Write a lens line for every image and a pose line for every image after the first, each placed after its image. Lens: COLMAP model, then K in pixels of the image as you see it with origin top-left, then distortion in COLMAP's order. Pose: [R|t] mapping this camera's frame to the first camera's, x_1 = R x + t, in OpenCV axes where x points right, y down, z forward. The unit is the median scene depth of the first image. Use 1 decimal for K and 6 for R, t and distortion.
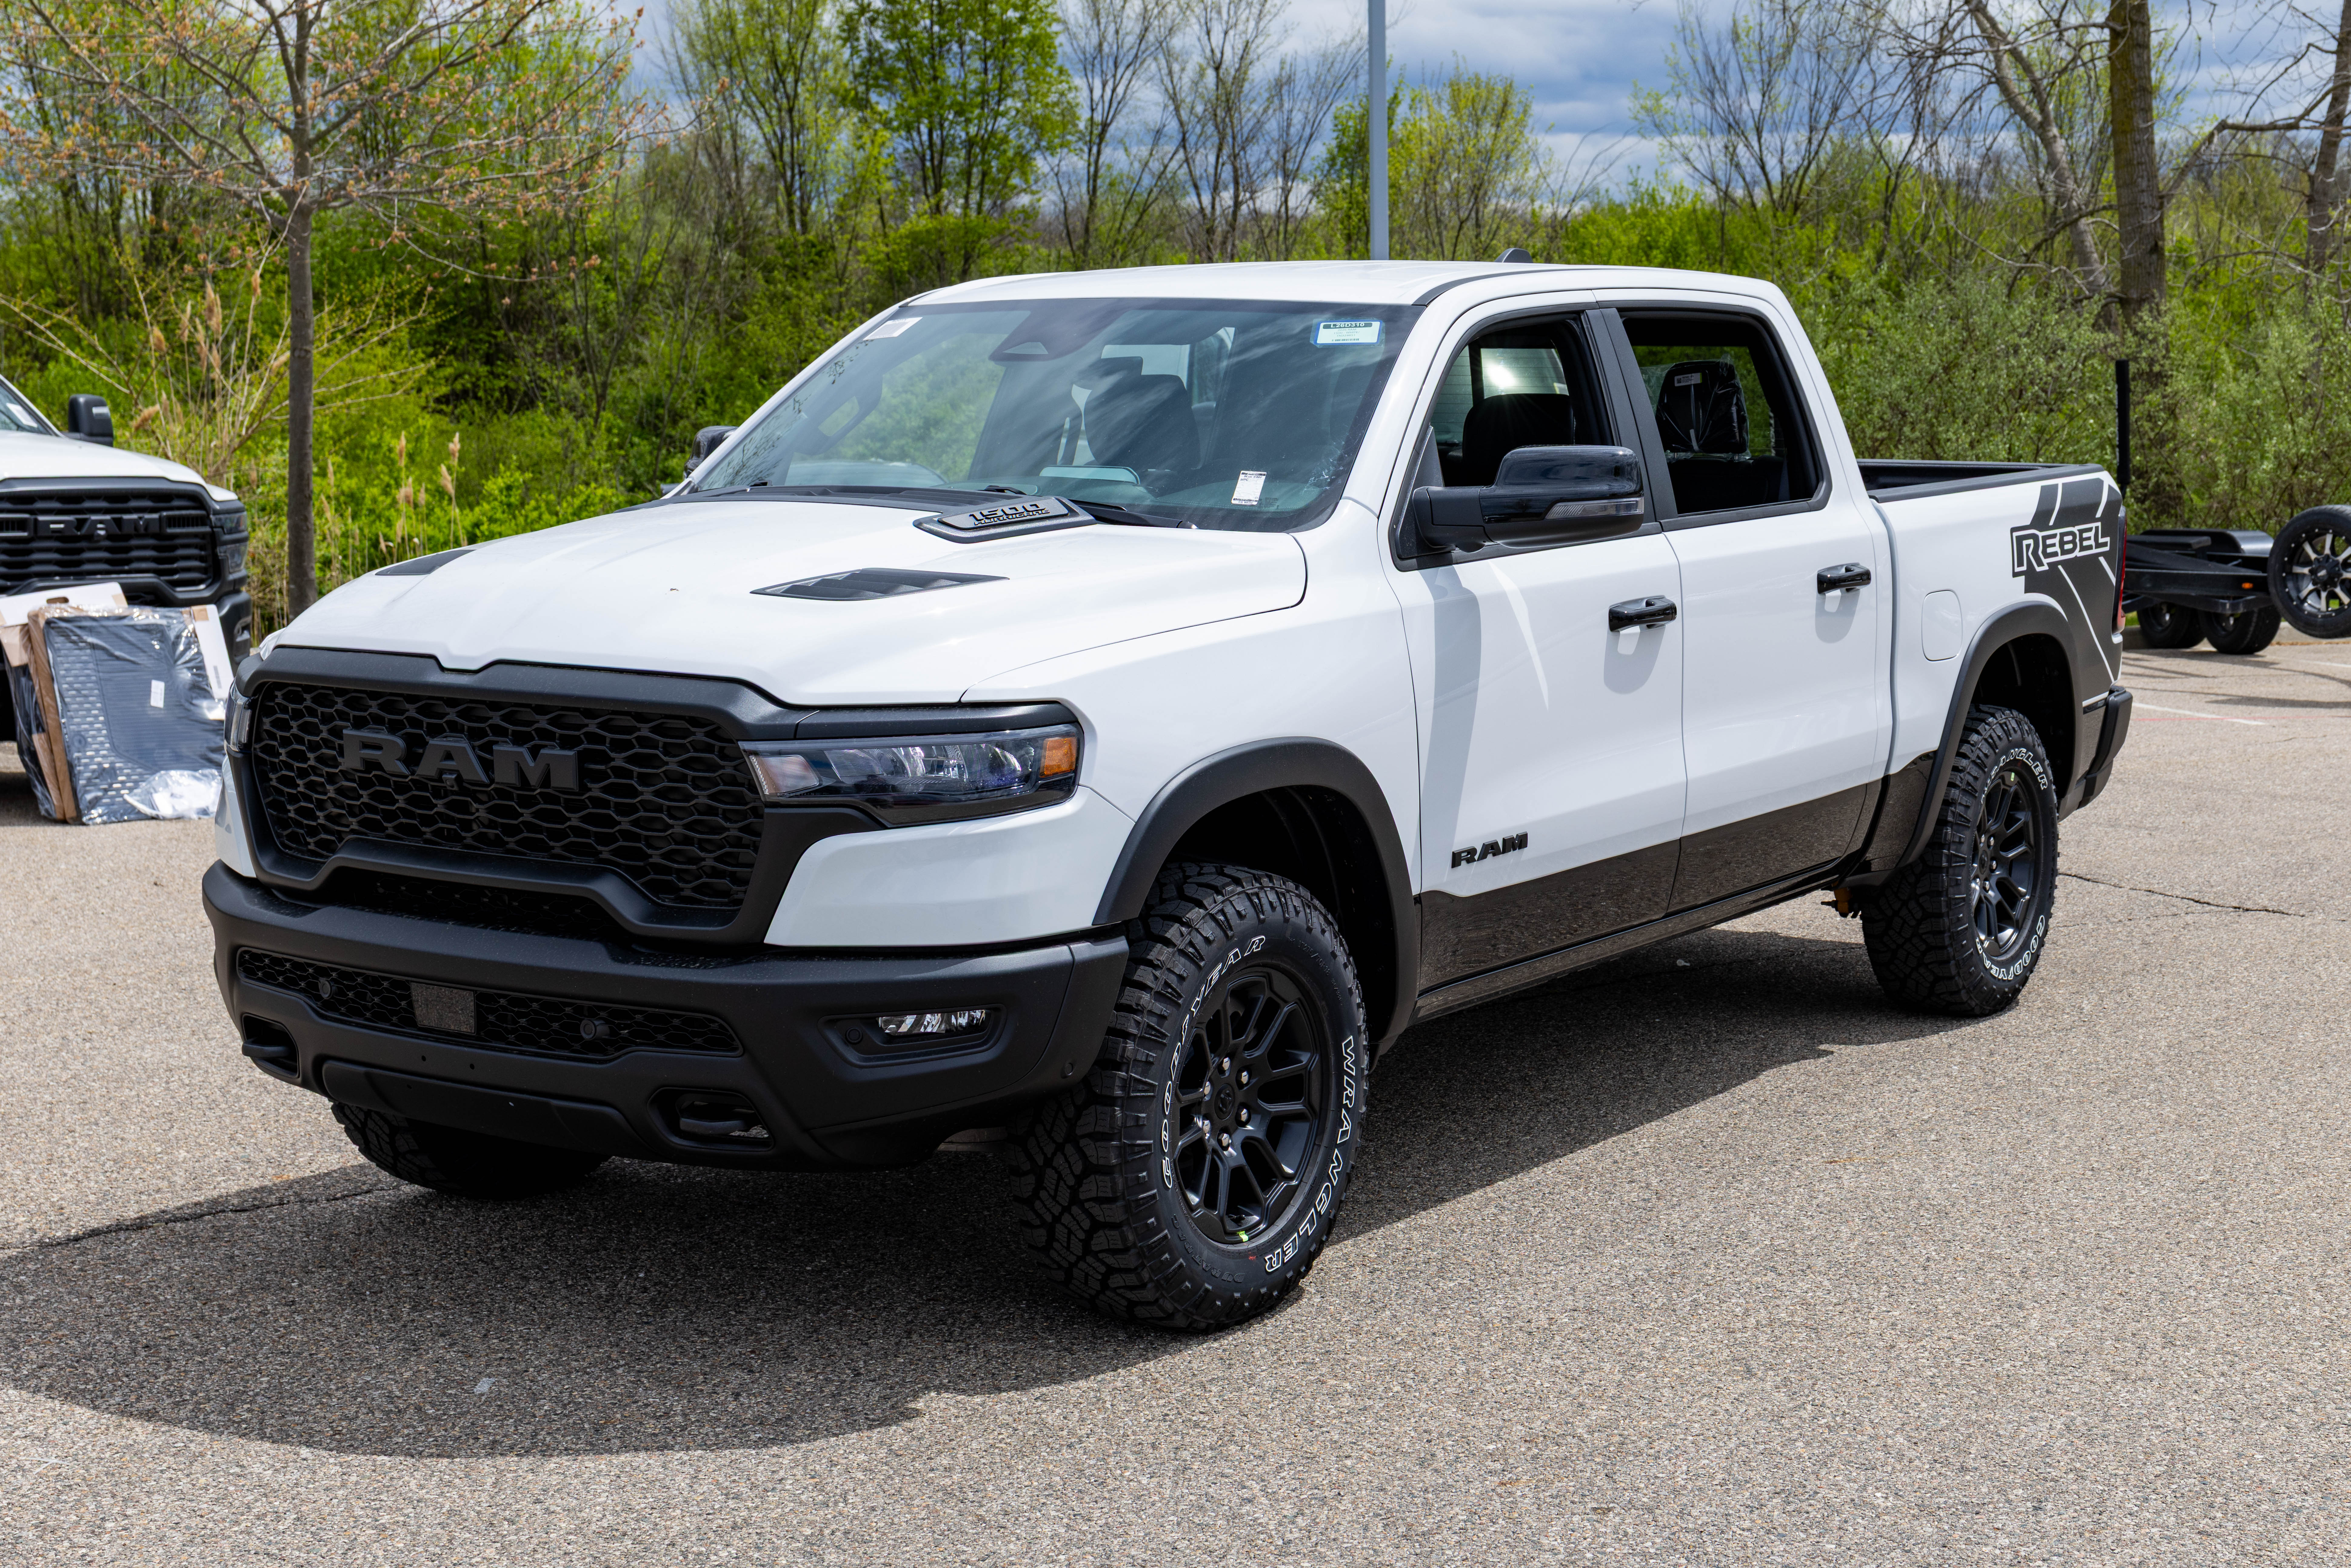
lens RADIAL K [[3389.7, 0, 1175.5], [0, 3389.7, 791.1], [0, 0, 1]] dist [0.039909, 0.000000]
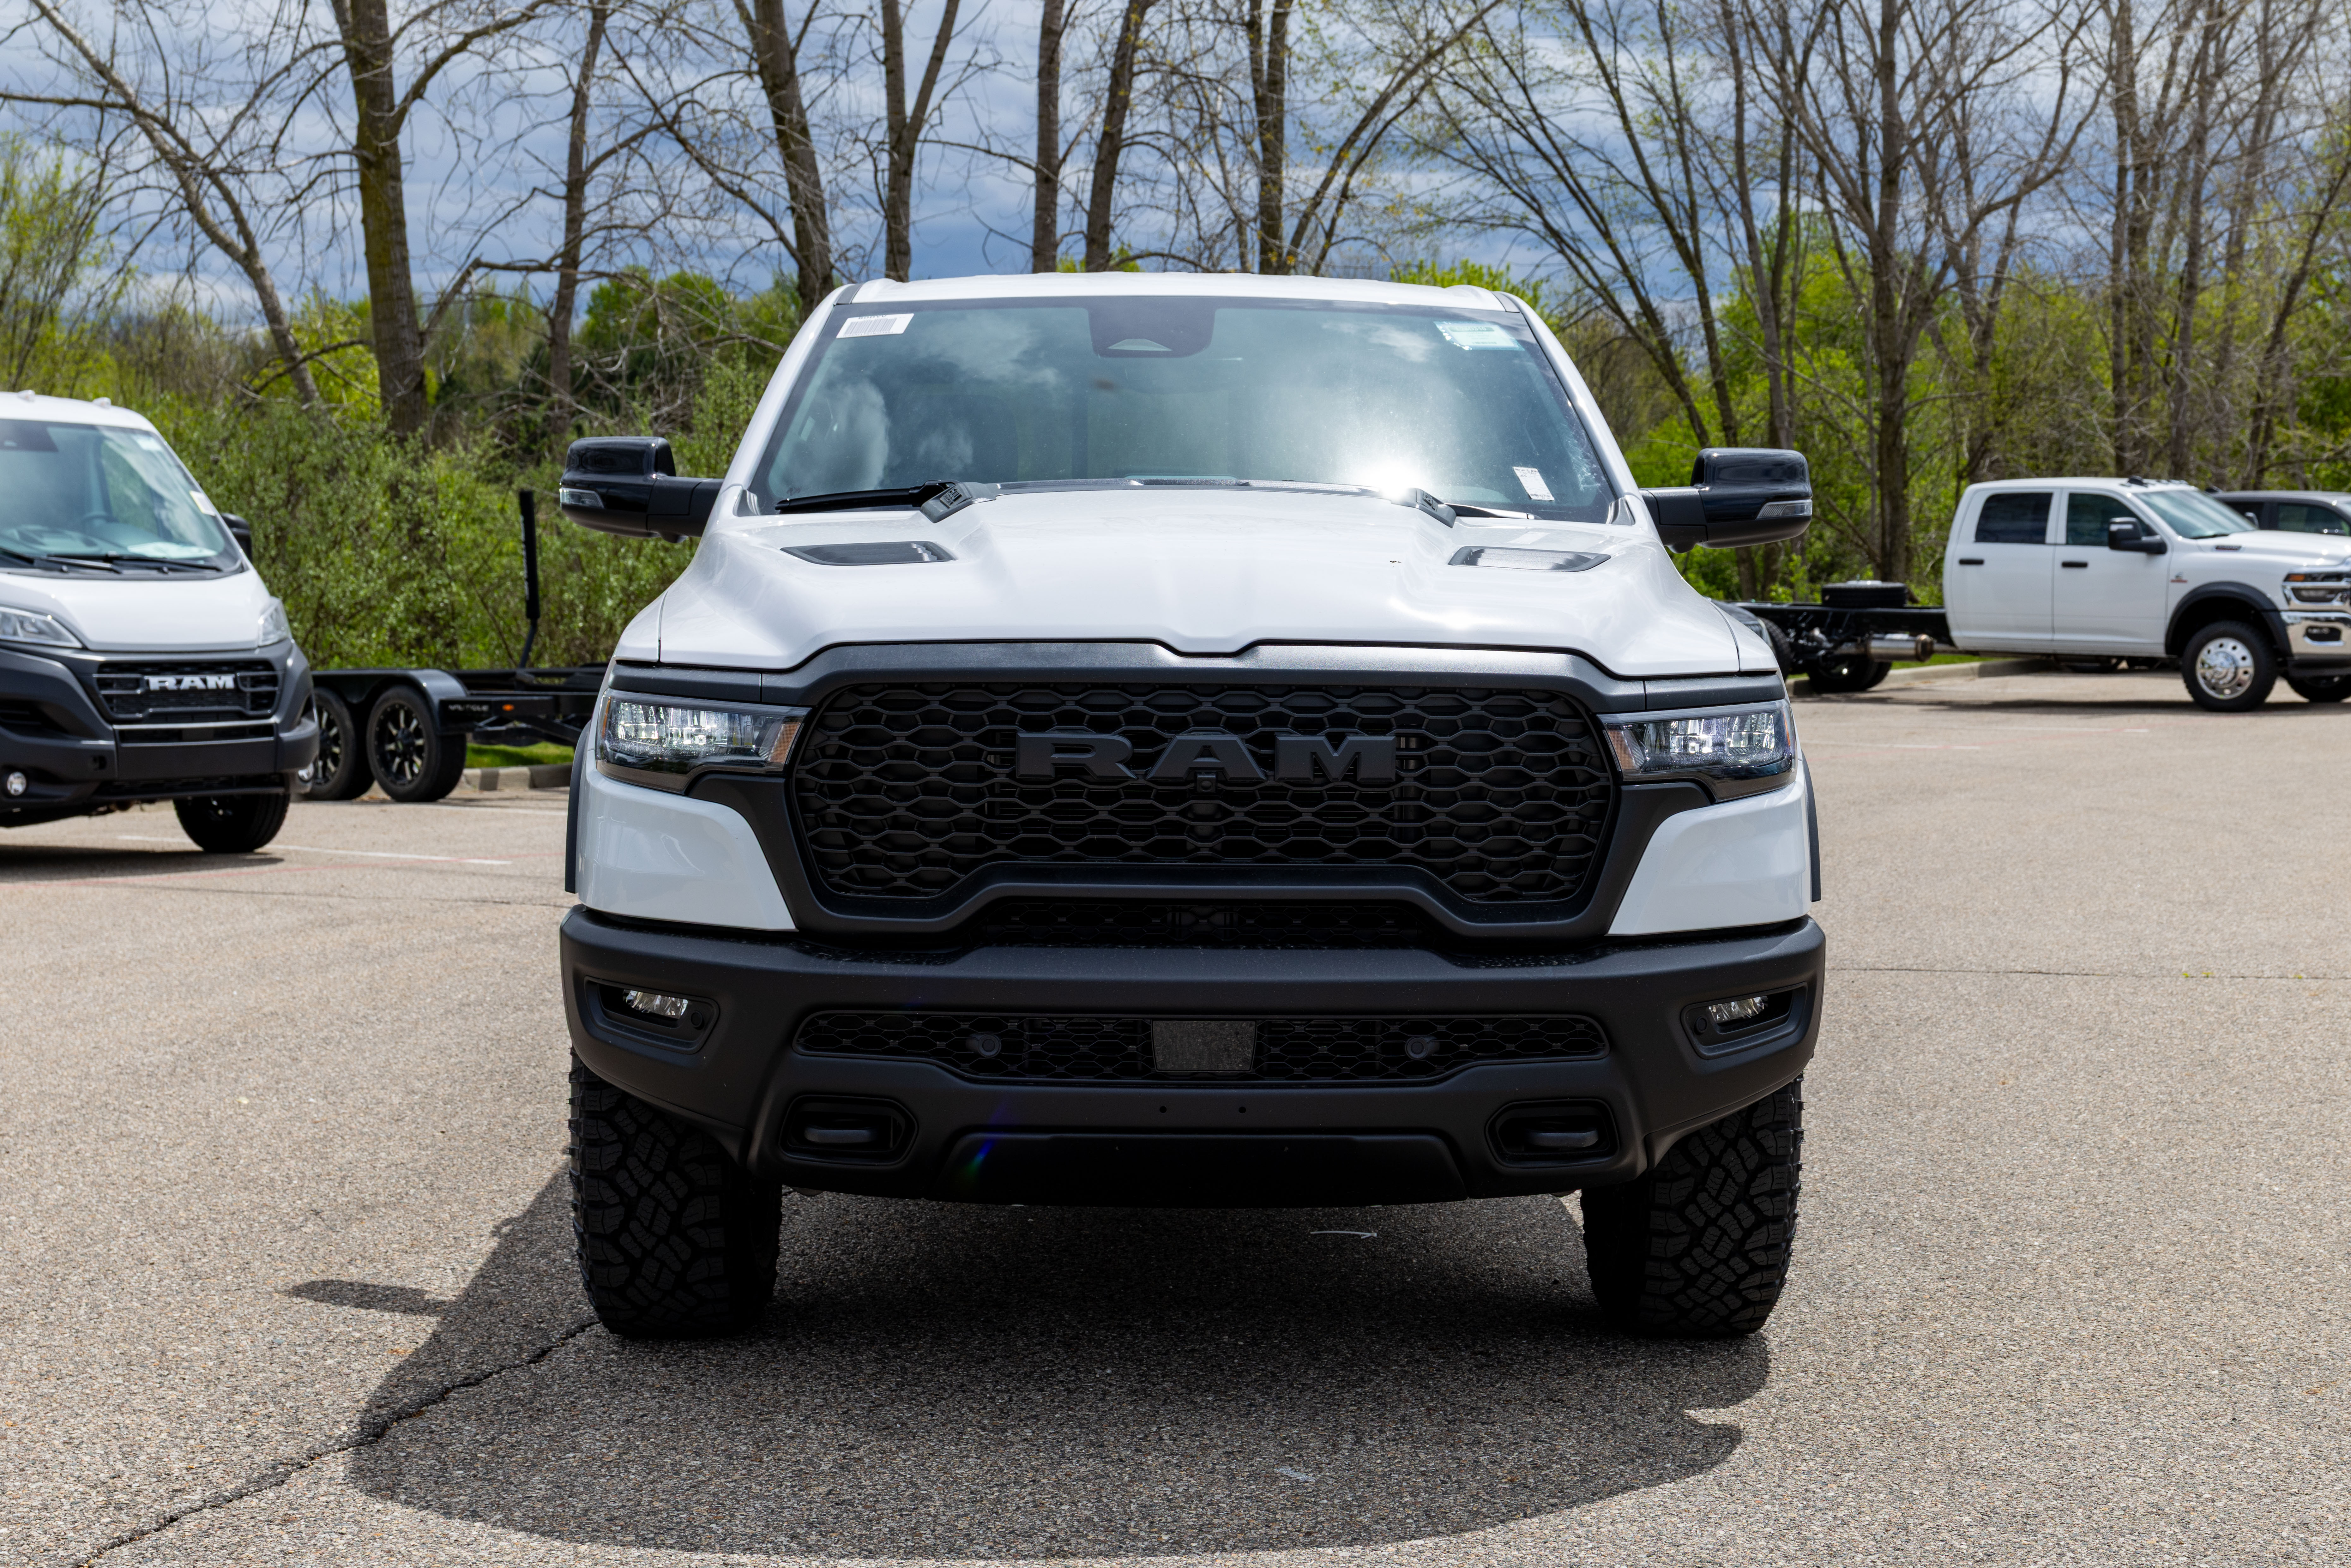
lens RADIAL K [[3621.5, 0, 1175.2], [0, 3621.5, 779.5], [0, 0, 1]] dist [0.013885, 0.000000]
pose [[0.808278, -0.032308, 0.587914, -0.761829], [0.067604, 0.996982, -0.038156, 0.031217], [-0.584908, 0.070586, 0.808023, 0.259159]]
